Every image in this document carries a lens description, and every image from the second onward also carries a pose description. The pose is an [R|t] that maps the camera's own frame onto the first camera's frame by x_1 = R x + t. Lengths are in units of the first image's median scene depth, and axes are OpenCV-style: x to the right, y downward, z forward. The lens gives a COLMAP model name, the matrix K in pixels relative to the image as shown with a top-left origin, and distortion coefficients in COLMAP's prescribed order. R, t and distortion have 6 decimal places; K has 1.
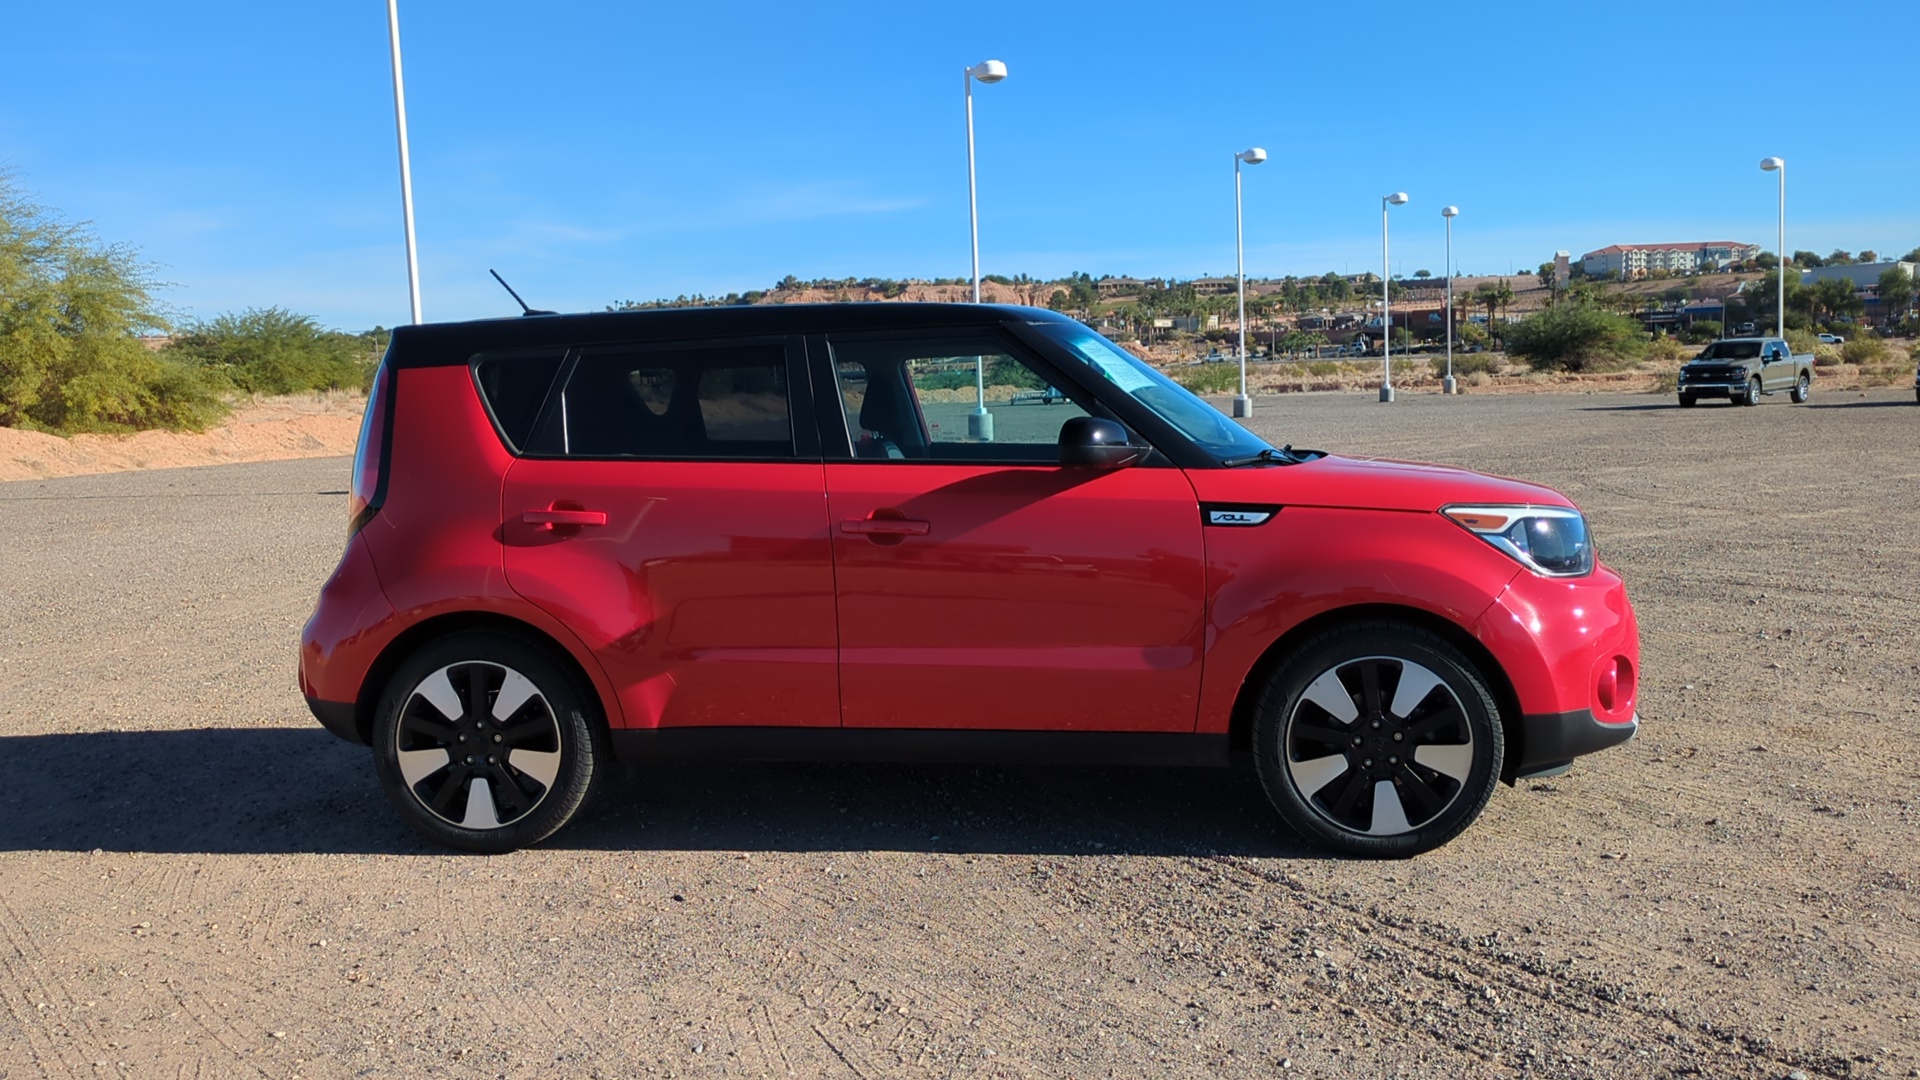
lens RADIAL K [[1658.1, 0, 976.9], [0, 1658.1, 541.8], [0, 0, 1]] dist [0.065503, -0.077645]
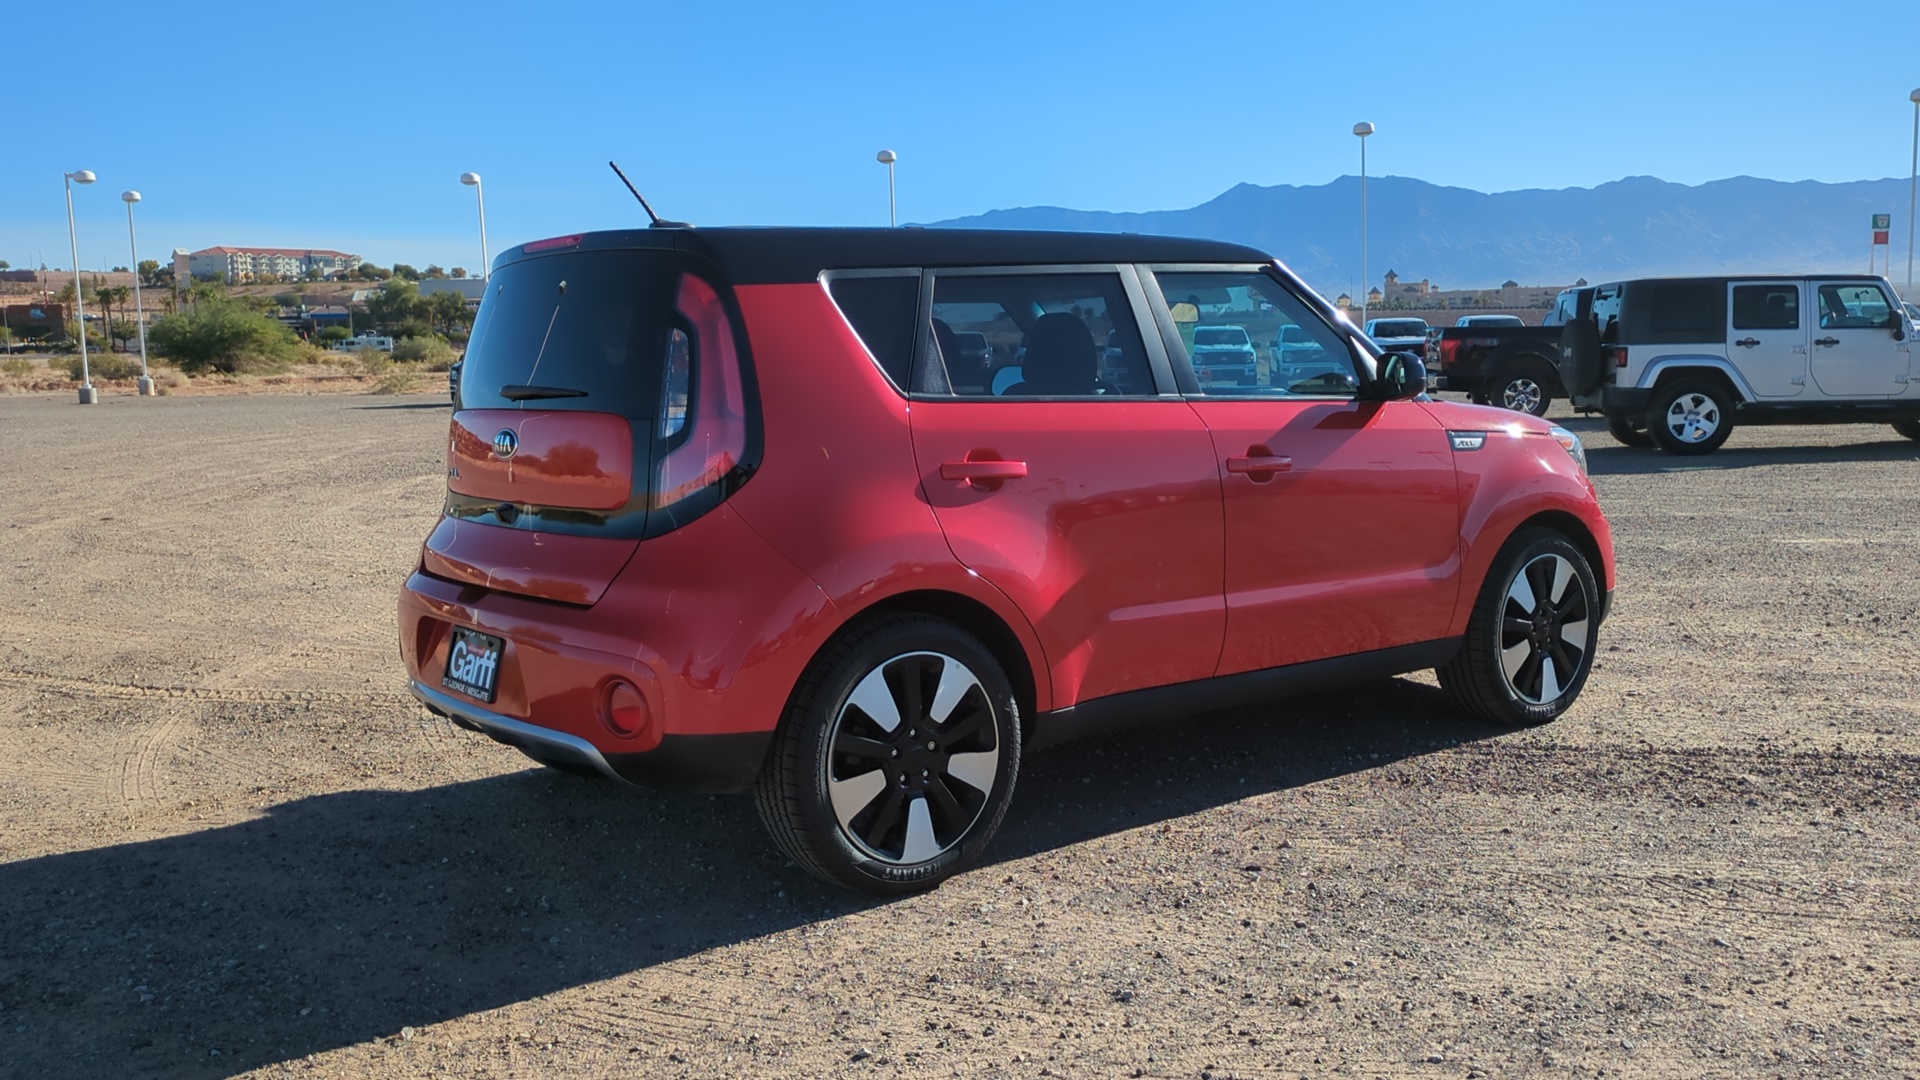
lens RADIAL K [[1655.5, 0, 969.9], [0, 1655.5, 539.5], [0, 0, 1]] dist [0.086132, -0.122070]
pose [[0.699103, -0.066015, 0.711967, -0.113411], [0.069928, 0.997268, 0.023804, 0.000059], [-0.711593, 0.033145, 0.701809, 0.056449]]
